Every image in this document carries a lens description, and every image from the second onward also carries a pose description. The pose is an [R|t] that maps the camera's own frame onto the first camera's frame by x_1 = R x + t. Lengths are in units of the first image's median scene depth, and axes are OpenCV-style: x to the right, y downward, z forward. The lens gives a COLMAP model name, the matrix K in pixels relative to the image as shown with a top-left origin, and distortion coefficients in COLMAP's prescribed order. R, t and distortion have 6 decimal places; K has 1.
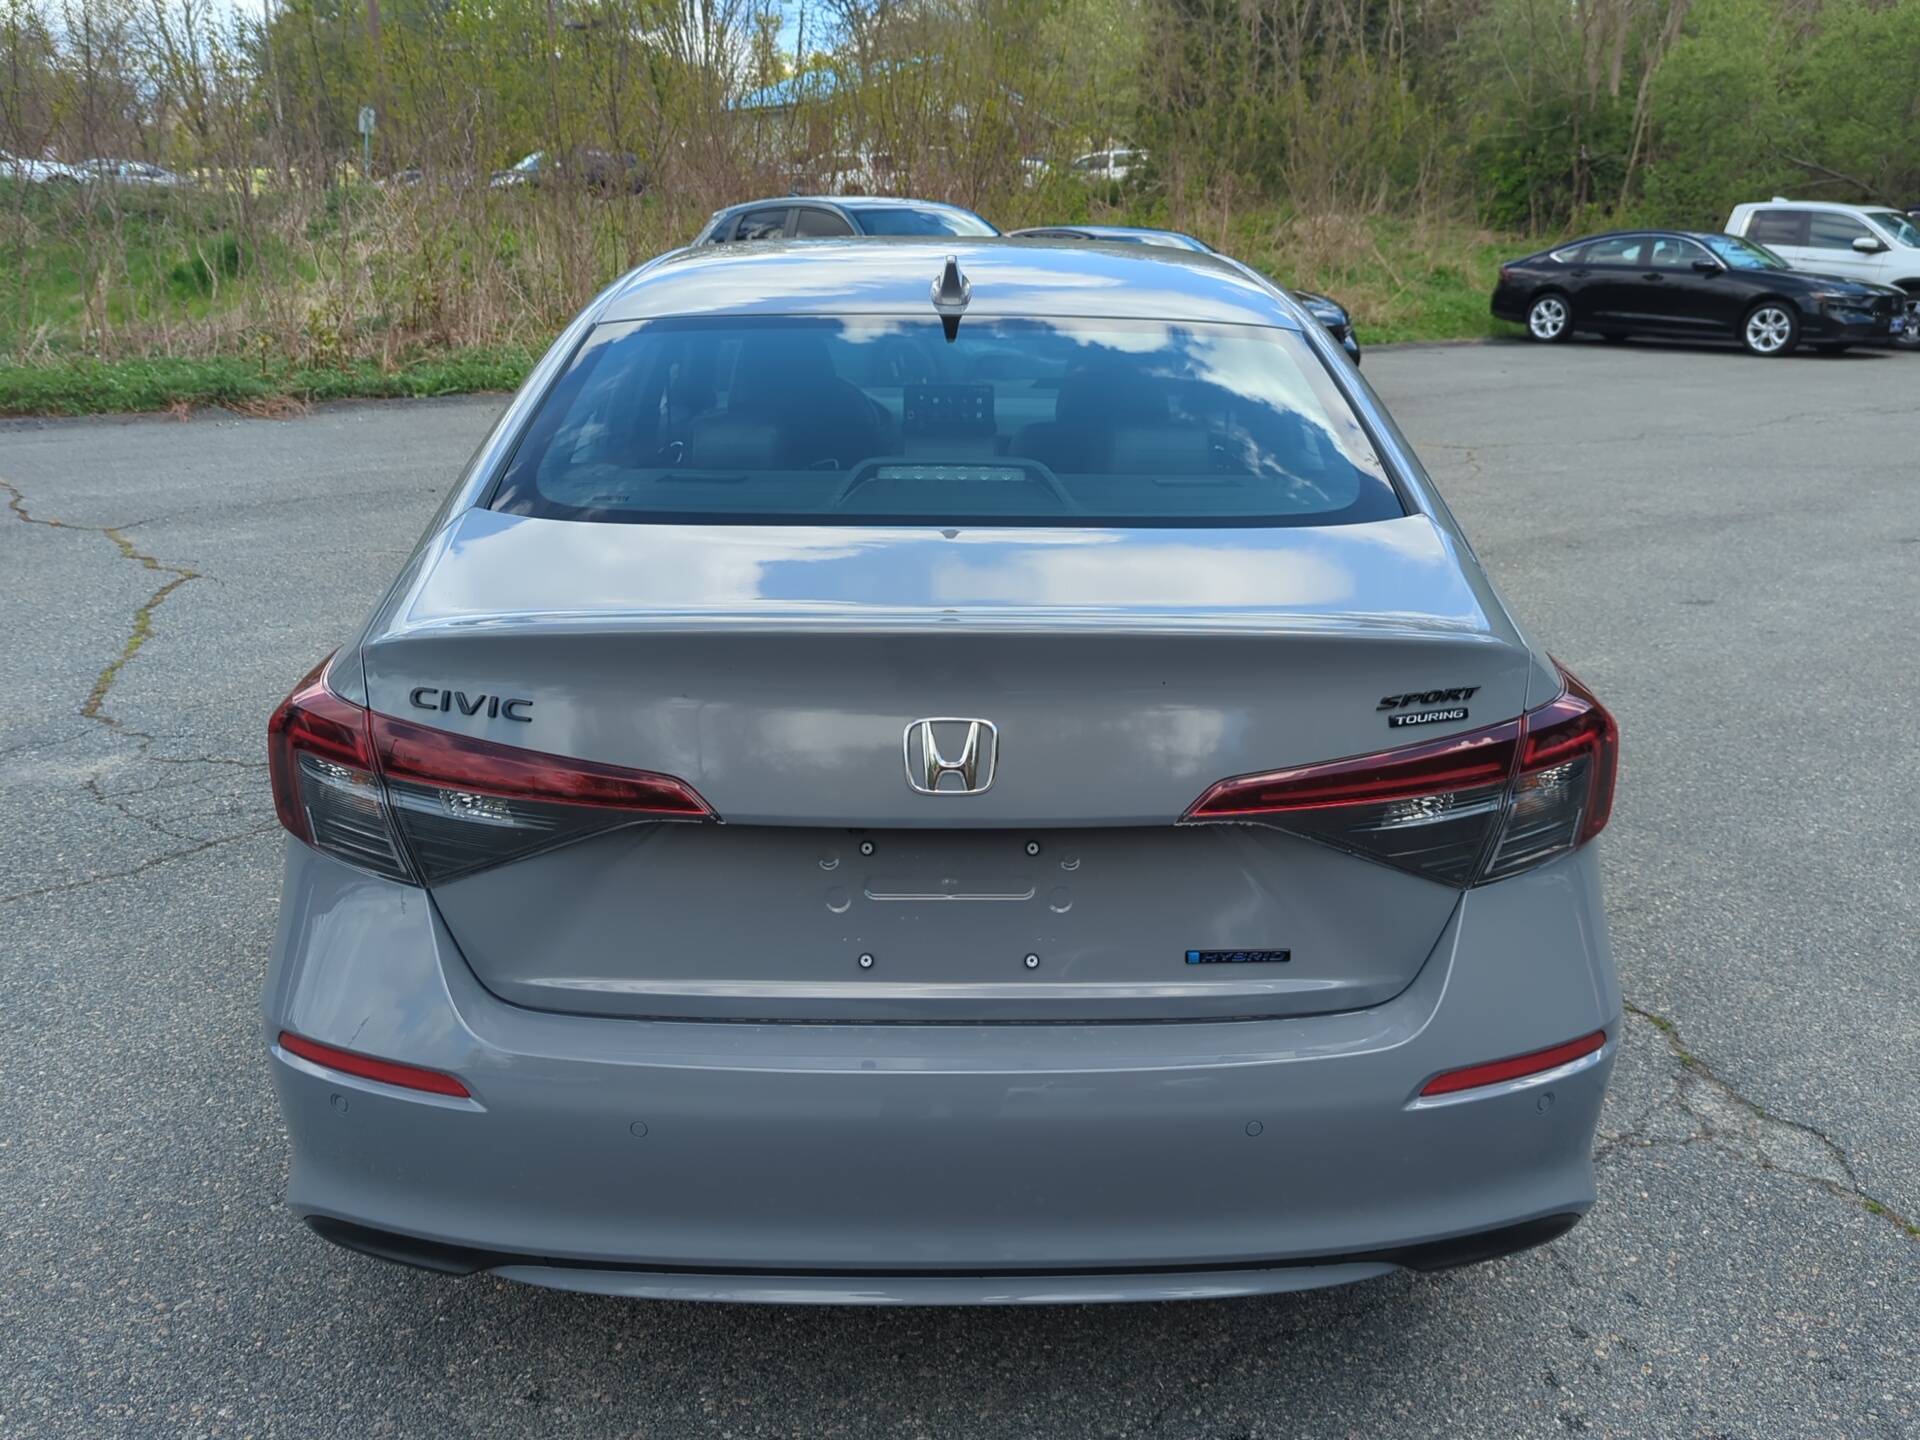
lens RADIAL K [[1536.6, 0, 941.2], [0, 1536.6, 717.6], [0, 0, 1]] dist [0.049004, -0.030101]
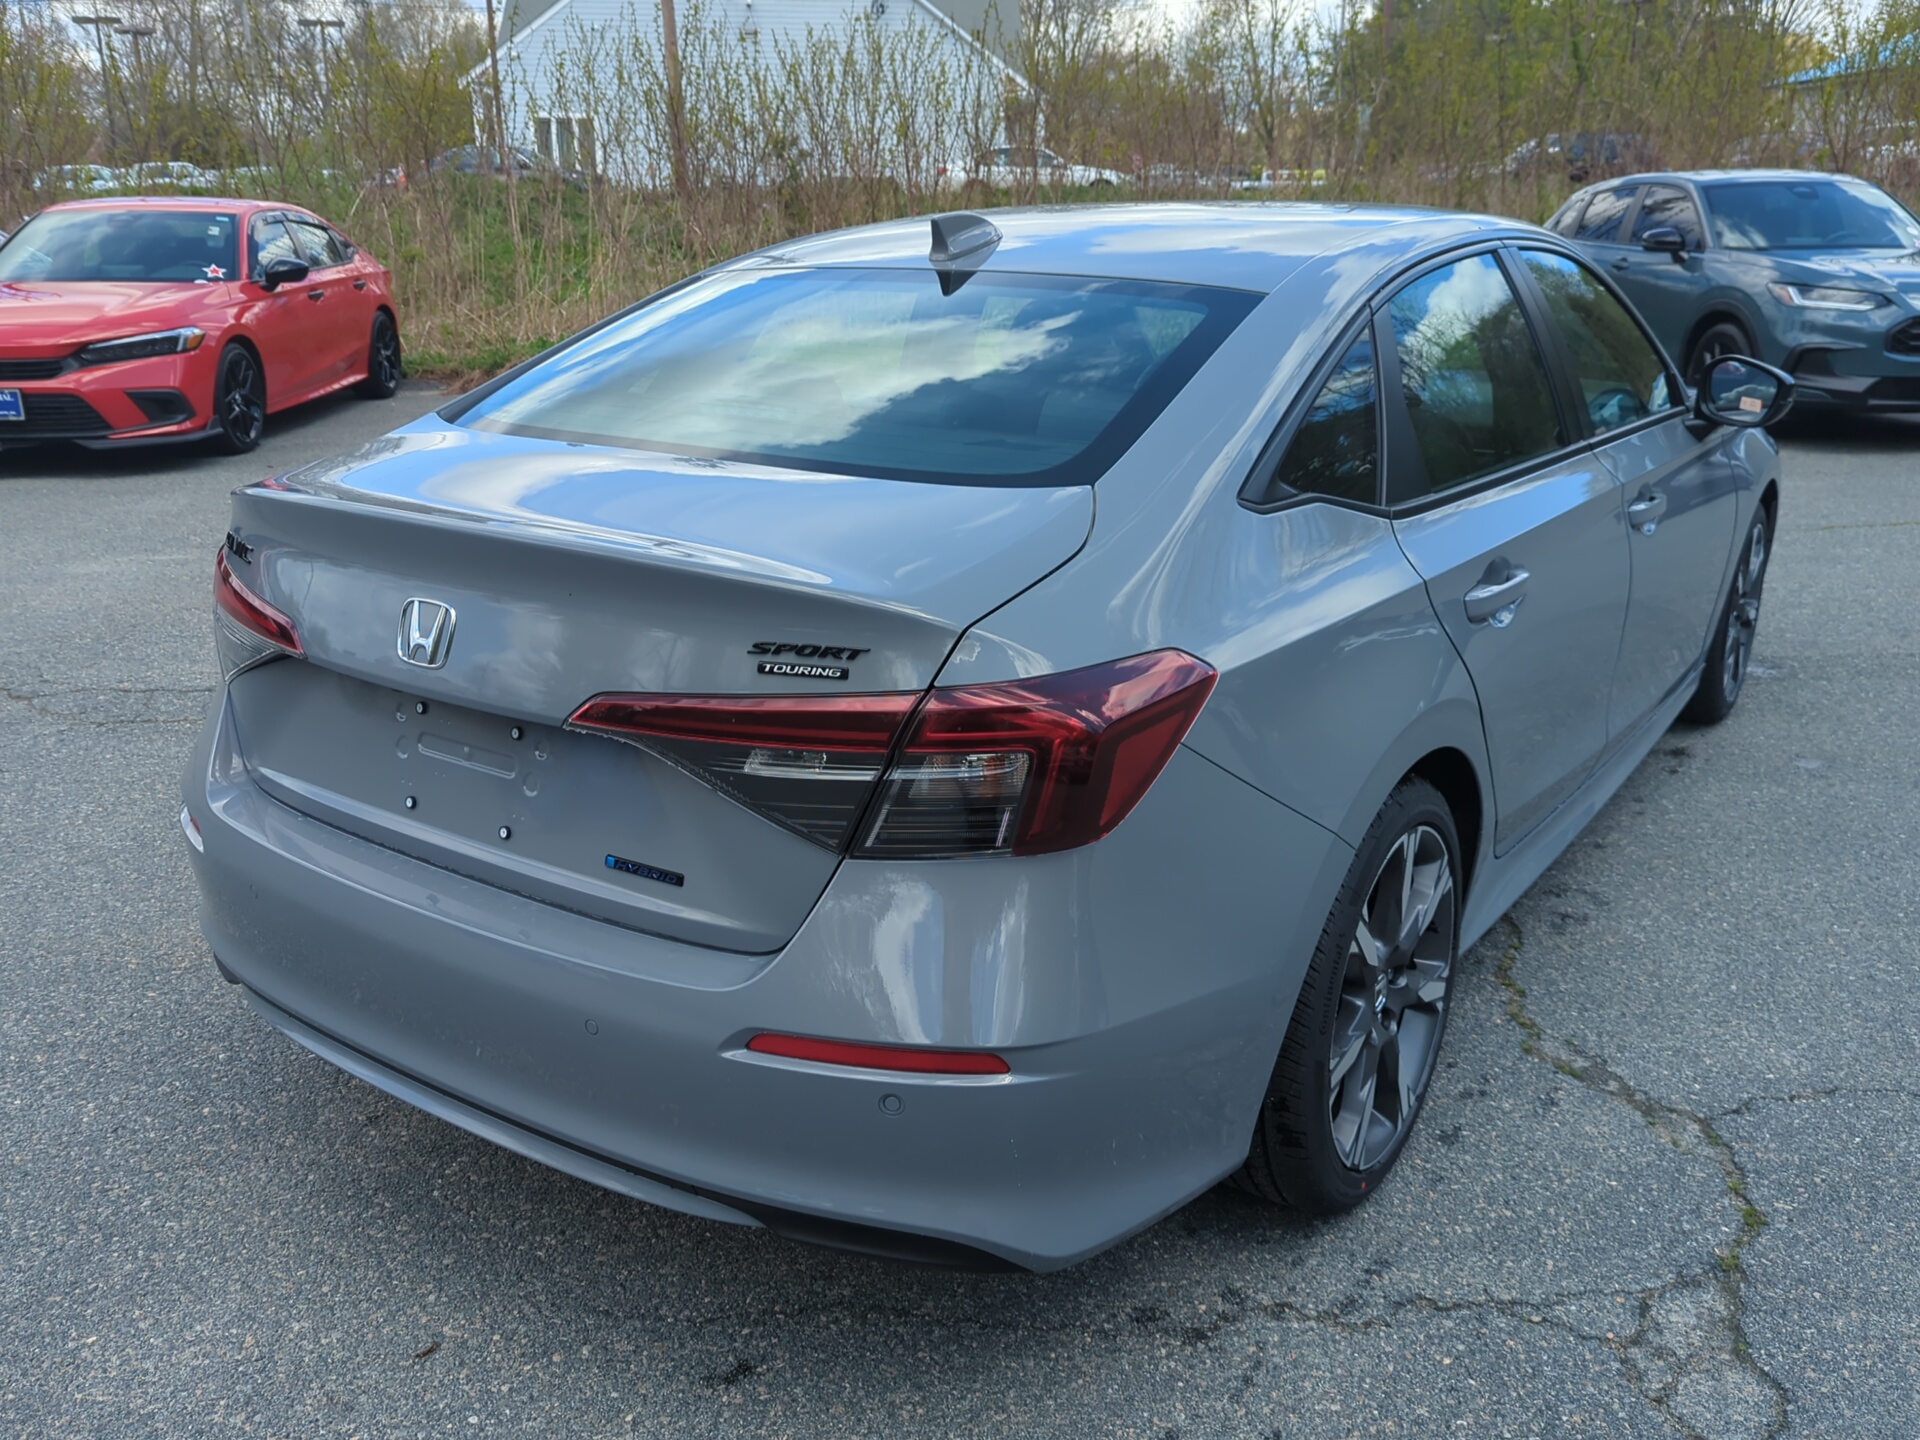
lens RADIAL K [[1536.6, 0, 973.6], [0, 1536.6, 716.2], [0, 0, 1]] dist [0.049004, -0.030101]
pose [[0.812601, 0.164039, -0.559260, 0.949404], [-0.163441, 0.985208, 0.051497, -0.039407], [0.559435, 0.049559, 0.827391, 0.252993]]
